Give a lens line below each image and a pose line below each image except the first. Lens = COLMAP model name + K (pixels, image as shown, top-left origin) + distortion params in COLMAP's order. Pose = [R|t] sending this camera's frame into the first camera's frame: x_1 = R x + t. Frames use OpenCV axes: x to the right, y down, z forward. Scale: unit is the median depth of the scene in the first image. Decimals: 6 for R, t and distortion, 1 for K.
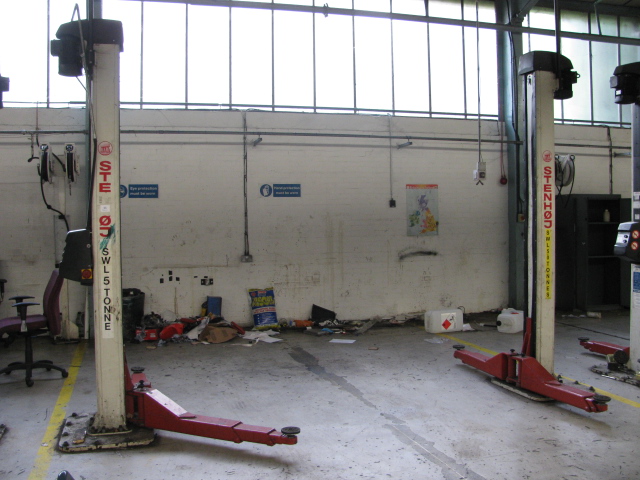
lens RADIAL K [[646.1, 0, 320.0], [0, 646.1, 240.0], [0, 0, 1]] dist [-0.150199, 0.034174]
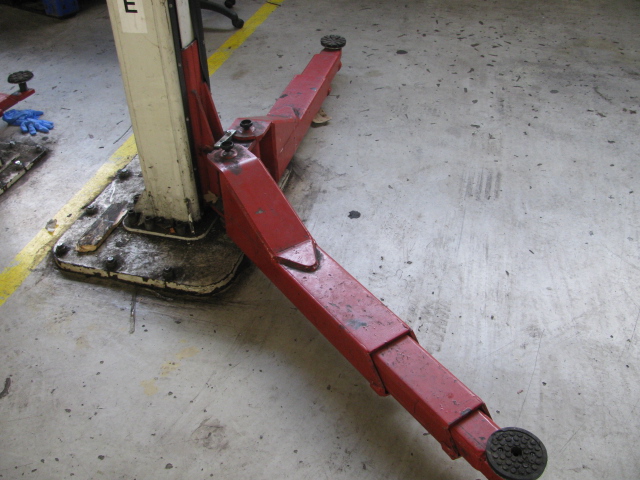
lens RADIAL K [[646.1, 0, 320.0], [0, 646.1, 240.0], [0, 0, 1]] dist [-0.150199, 0.034174]
pose [[0.850146, 0.317603, -0.419976, -0.025481], [-0.002892, 0.800408, 0.599449, 0.020858], [0.526539, -0.508405, 0.681382, 0.617453]]
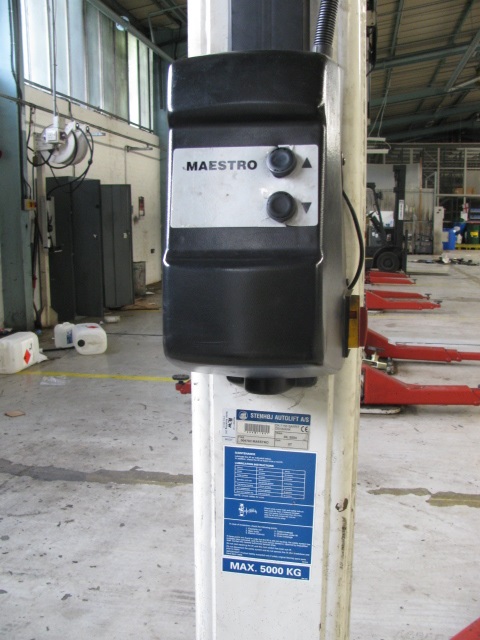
lens RADIAL K [[646.1, 0, 240.0], [0, 646.1, 320.0], [0, 0, 1]] dist [-0.150199, 0.034174]
pose [[0.460989, -0.132285, 0.877490, -0.457284], [0.032245, 0.990671, 0.132407, 0.018570], [-0.886820, -0.032743, 0.460954, 0.791348]]
